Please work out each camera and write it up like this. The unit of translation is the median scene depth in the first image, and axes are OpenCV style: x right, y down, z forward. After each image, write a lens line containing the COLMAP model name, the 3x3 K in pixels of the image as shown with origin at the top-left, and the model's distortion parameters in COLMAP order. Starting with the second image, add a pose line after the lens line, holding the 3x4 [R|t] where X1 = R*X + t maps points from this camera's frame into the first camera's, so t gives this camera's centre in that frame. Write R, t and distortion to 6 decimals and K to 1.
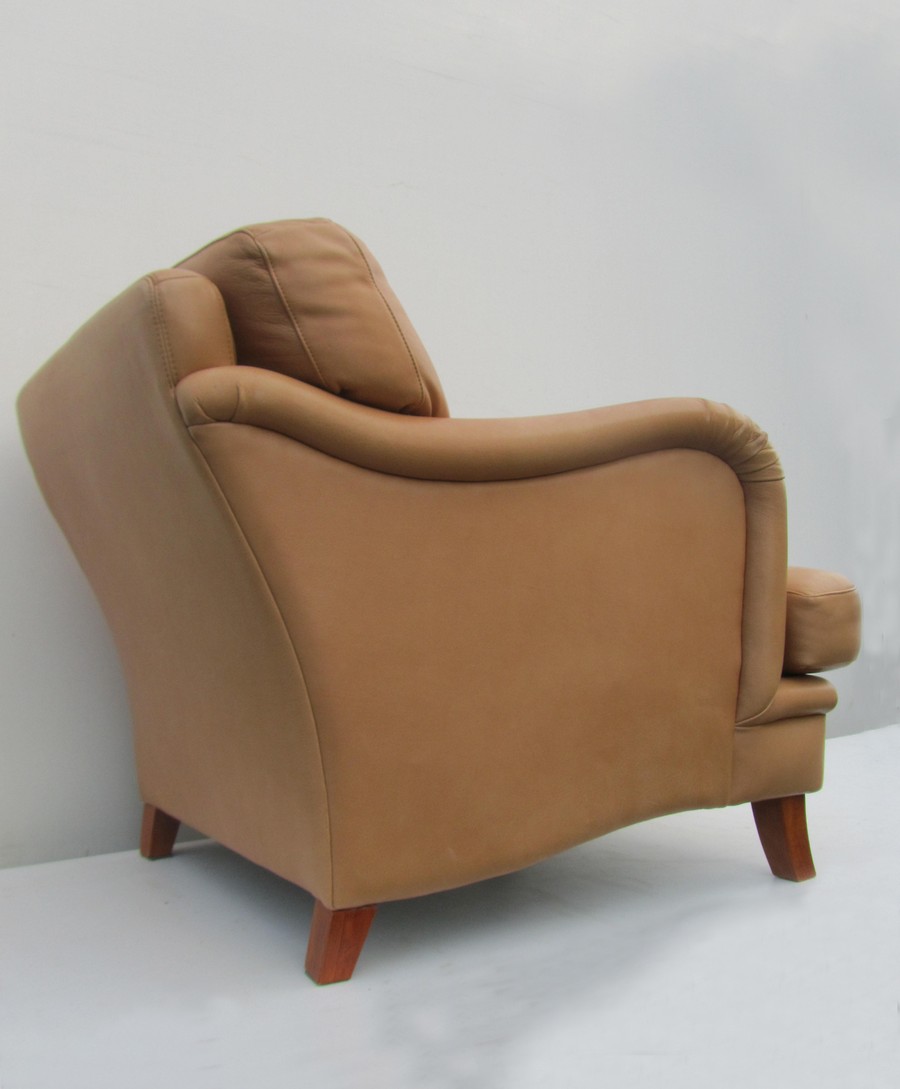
lens RADIAL K [[961.9, 0, 450.0], [0, 961.9, 544.5], [0, 0, 1]] dist [-0.006845, -0.000171]
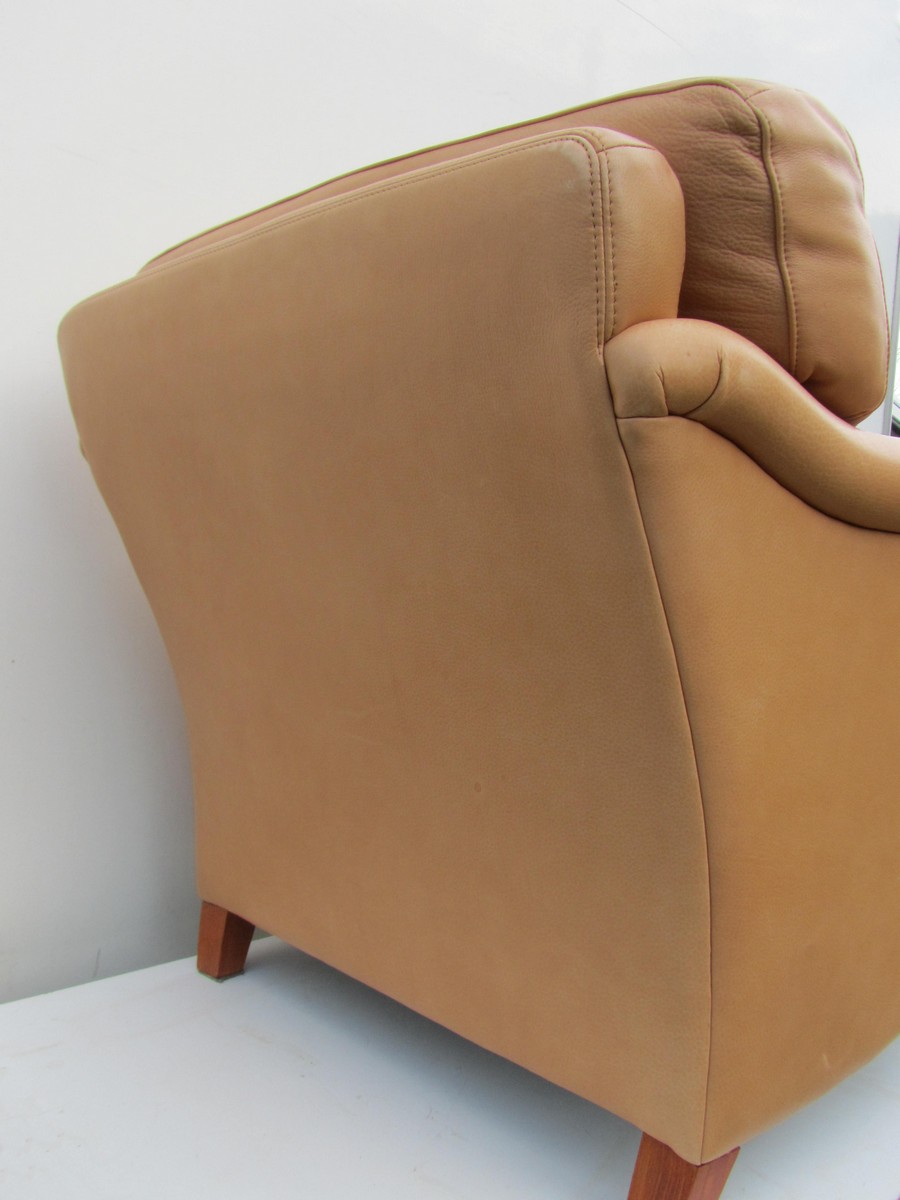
lens RADIAL K [[955.7, 0, 450.0], [0, 955.7, 600.0], [0, 0, 1]] dist [-0.034135, 0.007839]
pose [[0.976921, 0.065883, 0.203185, -0.470157], [-0.085551, 0.992298, 0.089581, -0.057157], [-0.195718, -0.104896, 0.975034, 0.453262]]
